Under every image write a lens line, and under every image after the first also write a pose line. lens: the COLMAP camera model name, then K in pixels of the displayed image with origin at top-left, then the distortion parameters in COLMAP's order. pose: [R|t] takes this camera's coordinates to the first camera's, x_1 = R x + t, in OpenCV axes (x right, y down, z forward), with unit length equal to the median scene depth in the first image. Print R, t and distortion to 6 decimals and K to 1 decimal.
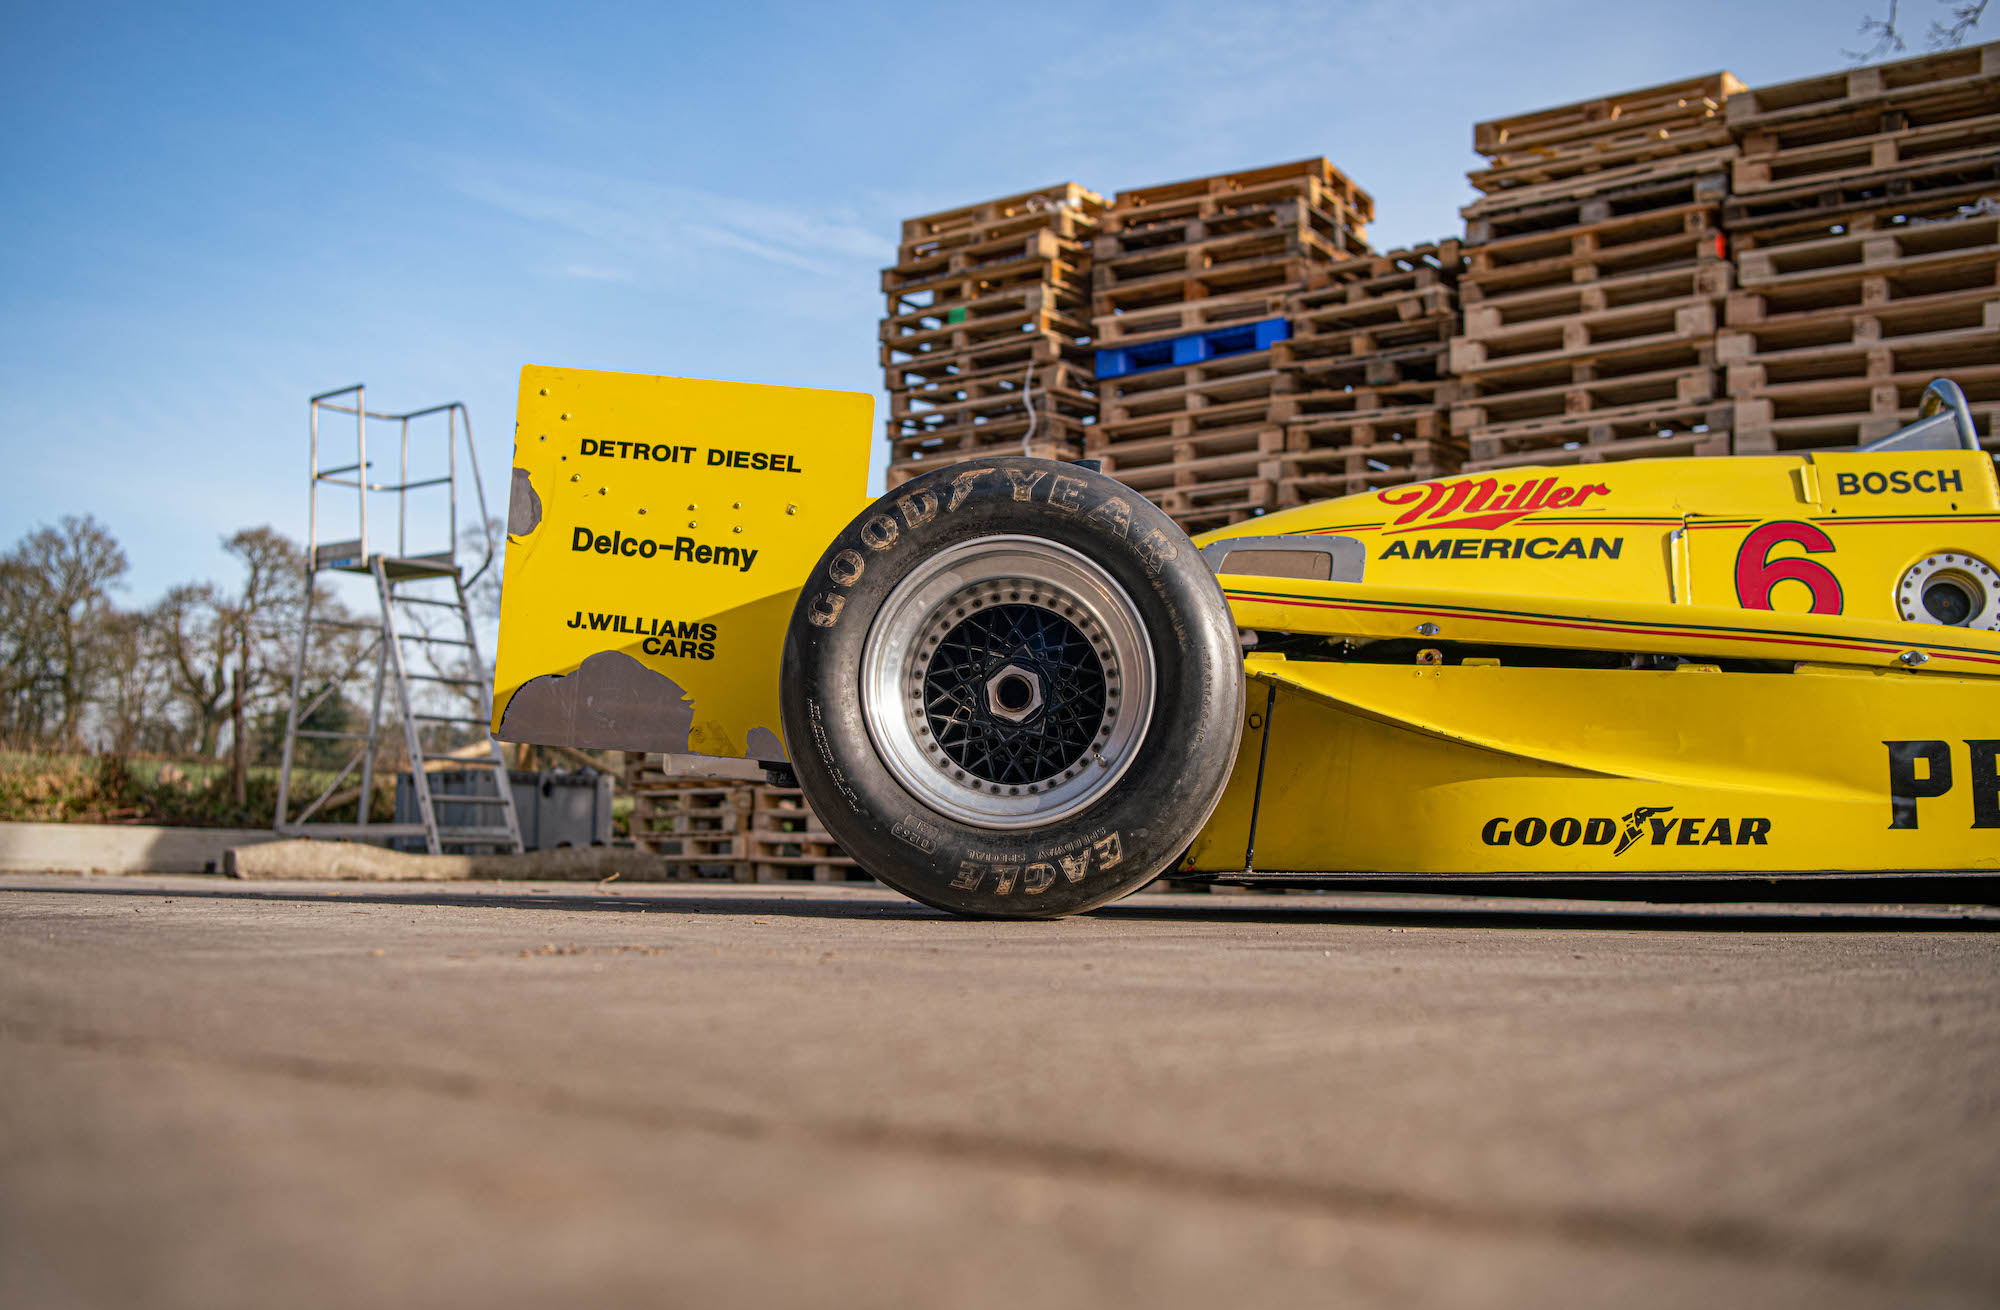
lens RADIAL K [[2024.7, 0, 982.1], [0, 2024.7, 649.8], [0, 0, 1]] dist [-0.001868, 0.000000]
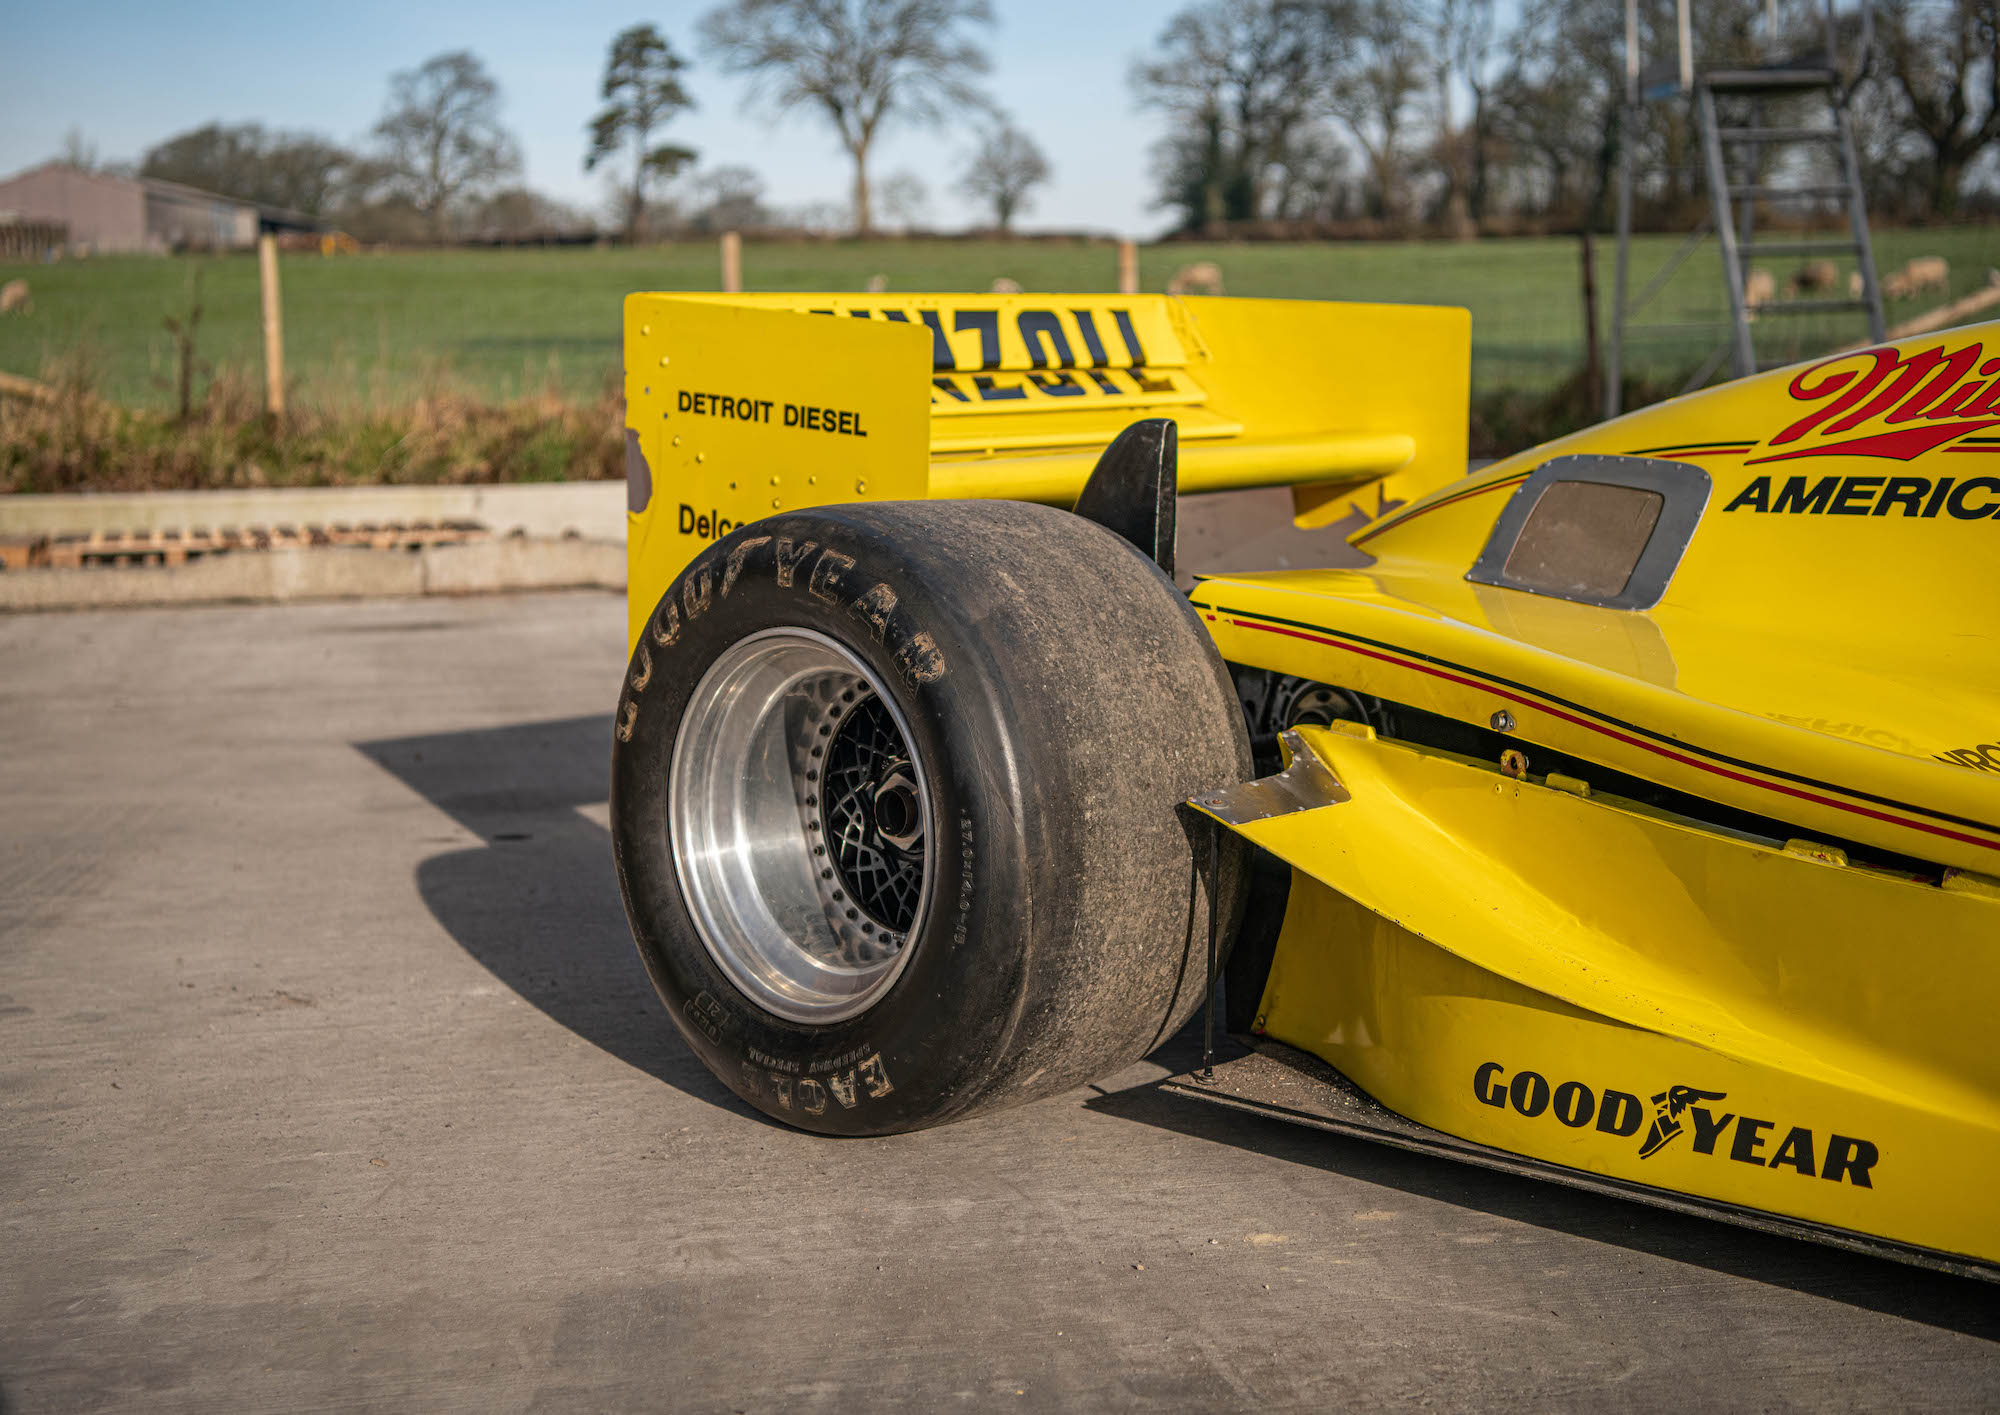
lens RADIAL K [[2801.4, 0, 977.1], [0, 2801.4, 685.8], [0, 0, 1]] dist [0.149047, 0.000000]
pose [[0.750949, 0.043535, -0.658924, 0.707358], [0.107014, 0.976613, 0.186483, -0.210590], [0.651632, -0.210553, 0.728727, 0.288716]]
